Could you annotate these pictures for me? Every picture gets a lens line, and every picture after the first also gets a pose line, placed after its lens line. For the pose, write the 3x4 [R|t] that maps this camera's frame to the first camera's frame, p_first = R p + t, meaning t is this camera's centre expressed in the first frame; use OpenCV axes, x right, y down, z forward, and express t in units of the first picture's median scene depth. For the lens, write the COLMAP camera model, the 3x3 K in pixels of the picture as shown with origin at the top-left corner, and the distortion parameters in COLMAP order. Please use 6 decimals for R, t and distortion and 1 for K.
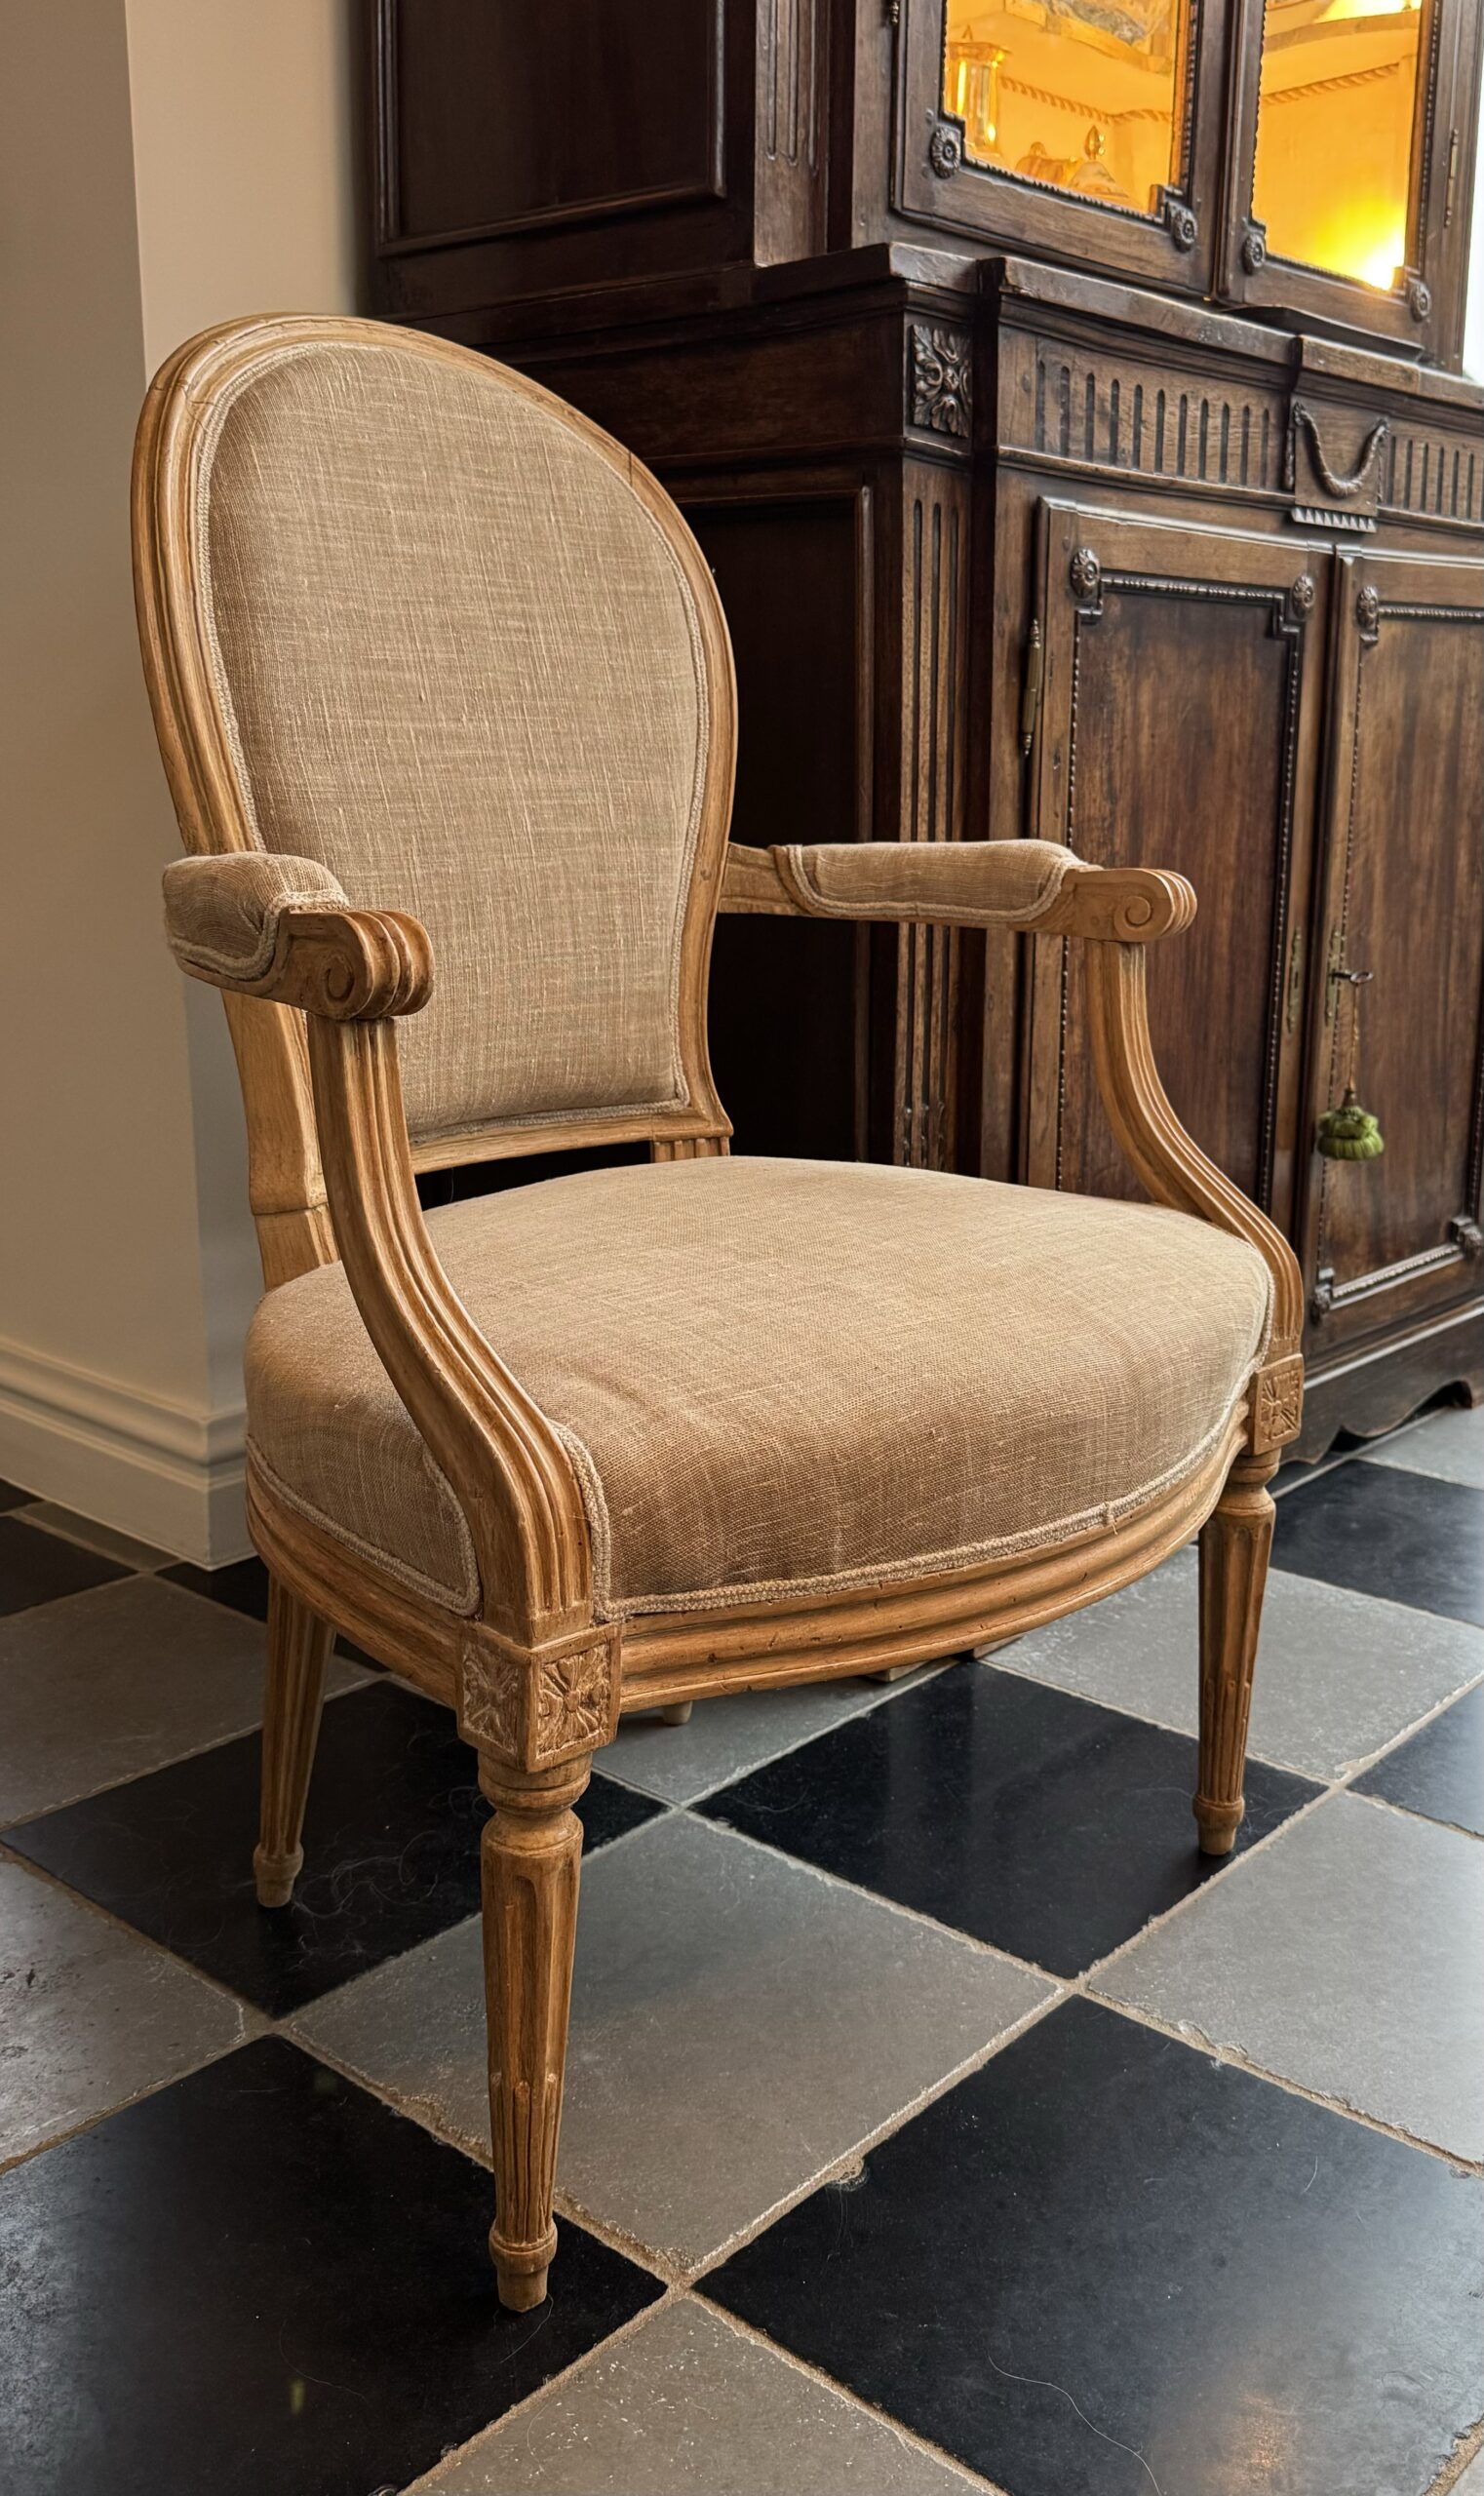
lens RADIAL K [[2145.0, 0, 745.8], [0, 2145.0, 1213.0], [0, 0, 1]] dist [0.169846, -0.232608]
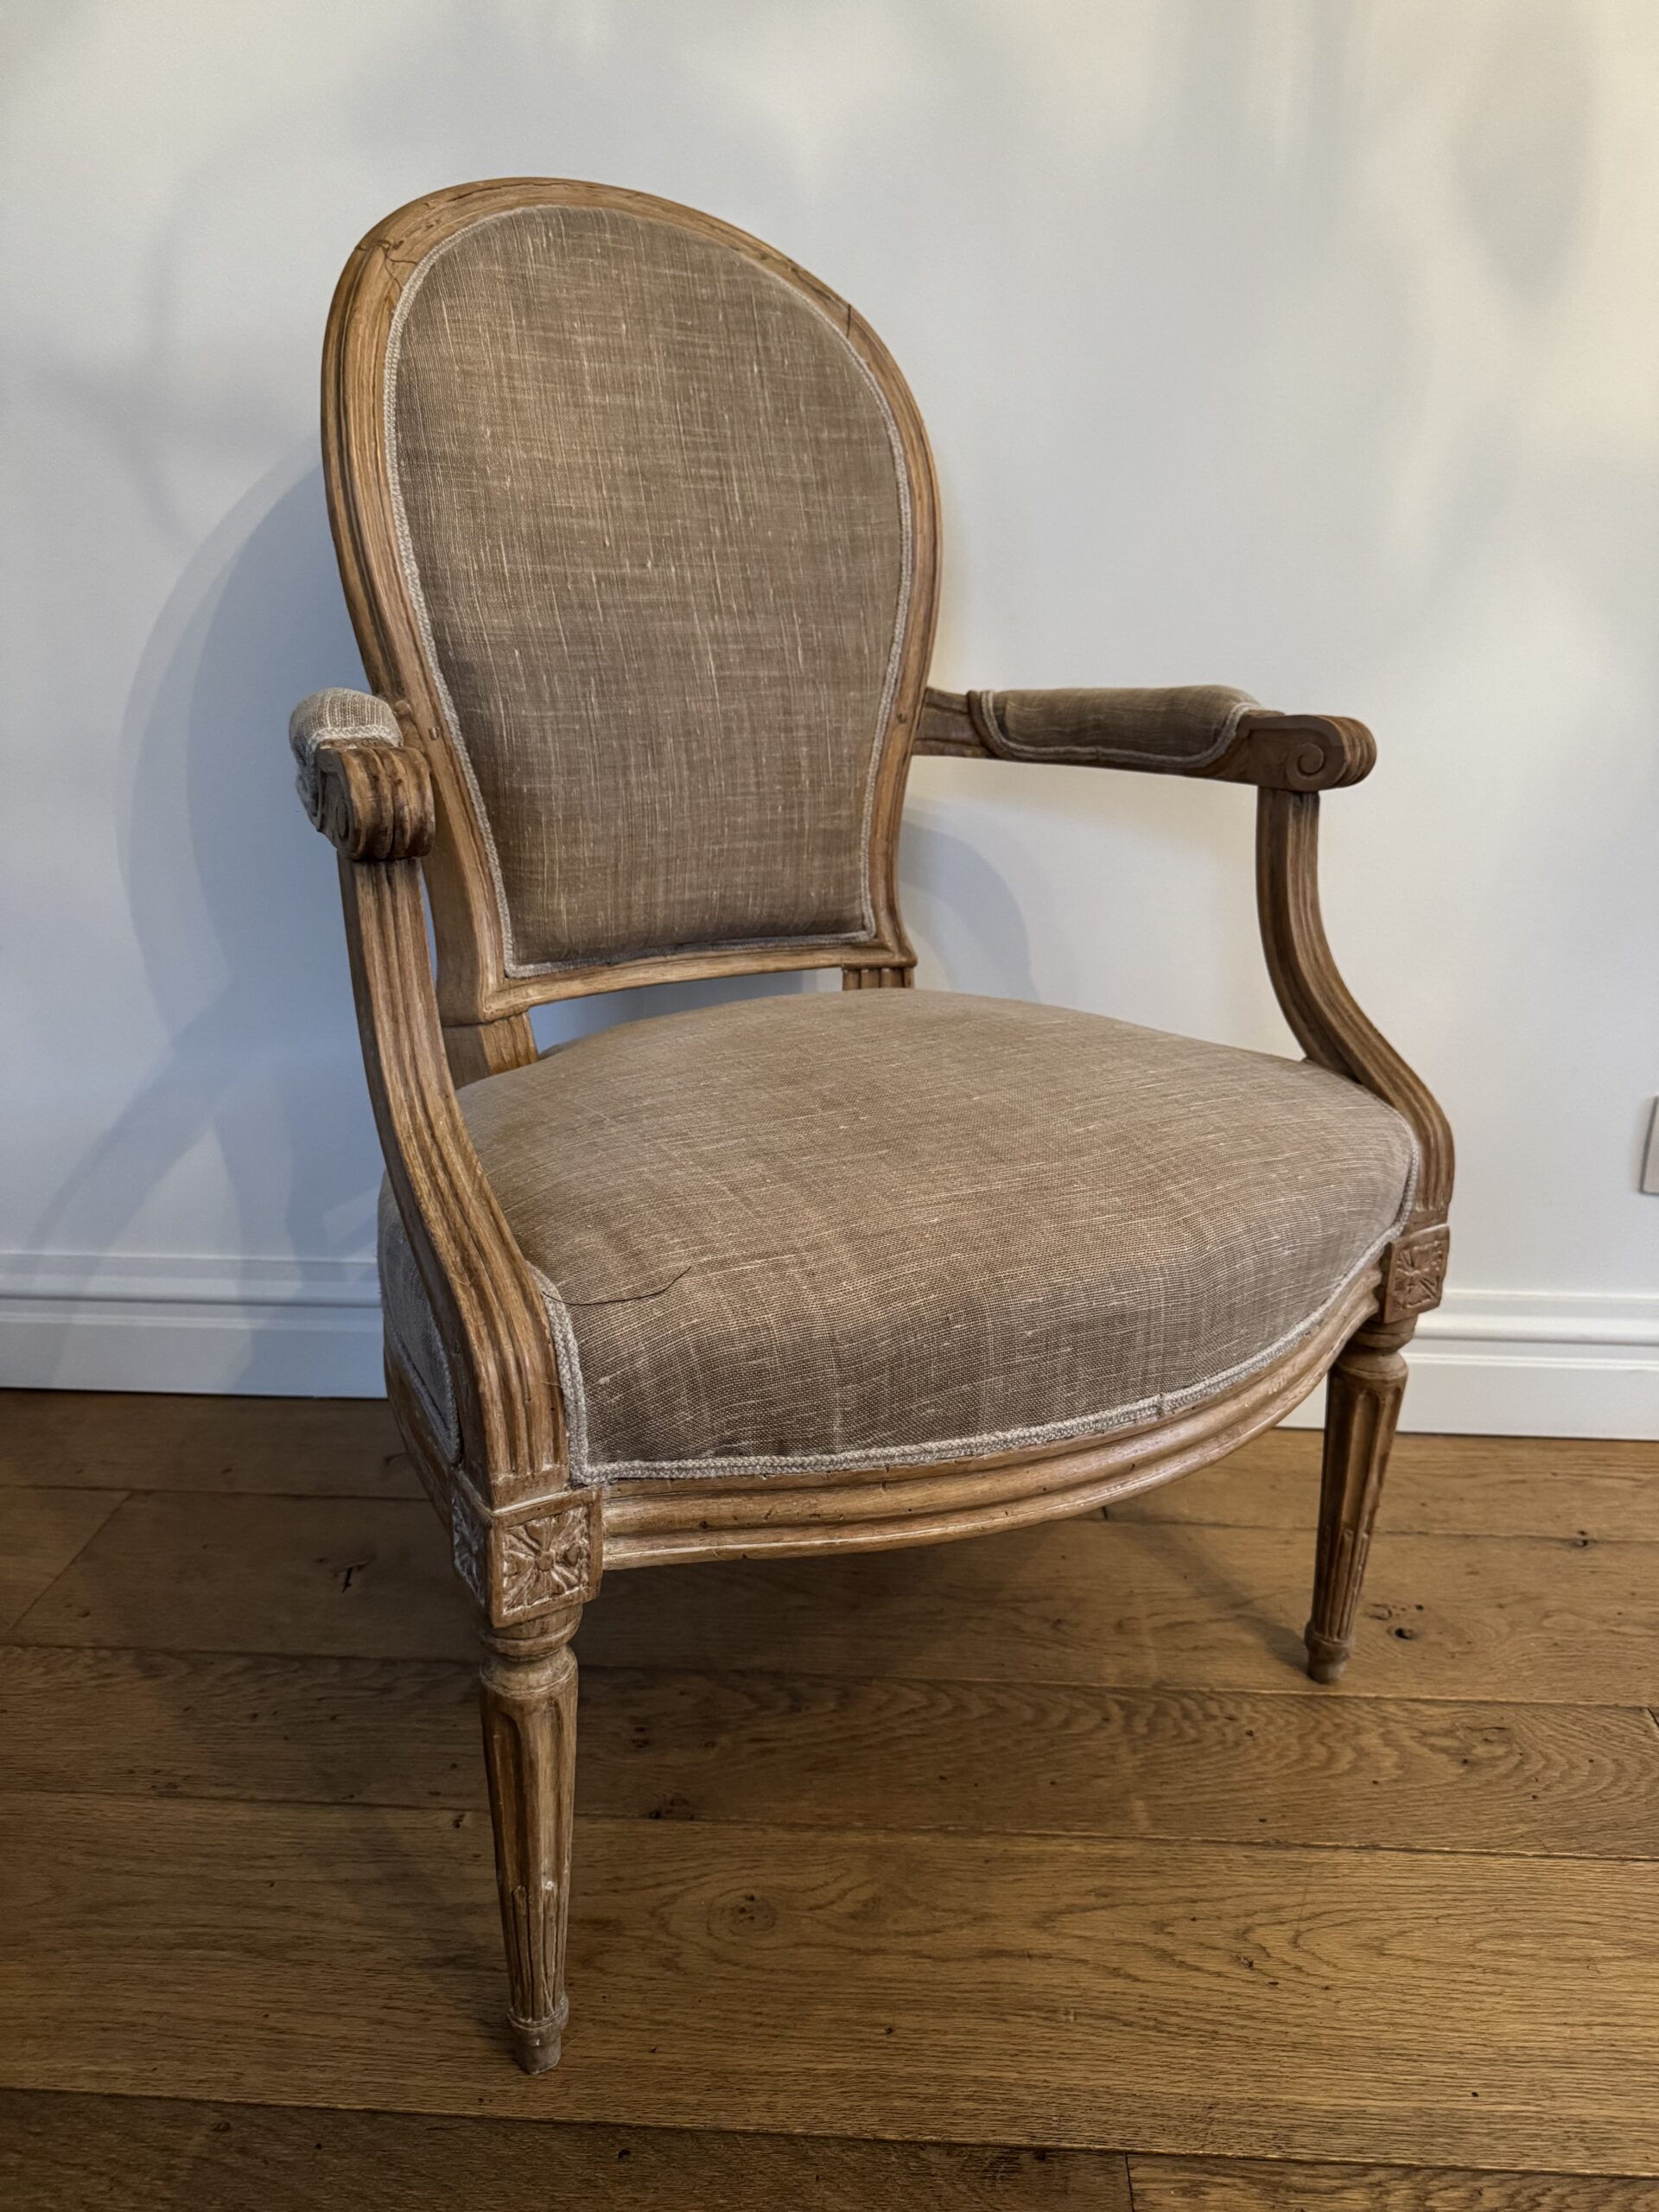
lens RADIAL K [[1526.7, 0, 777.3], [0, 1526.7, 1119.6], [0, 0, 1]] dist [0.152836, -0.303544]
pose [[0.968657, 0.071624, -0.237852, 0.135145], [-0.048767, 0.993728, 0.100634, -0.039769], [0.243568, -0.085881, 0.966074, 0.272219]]
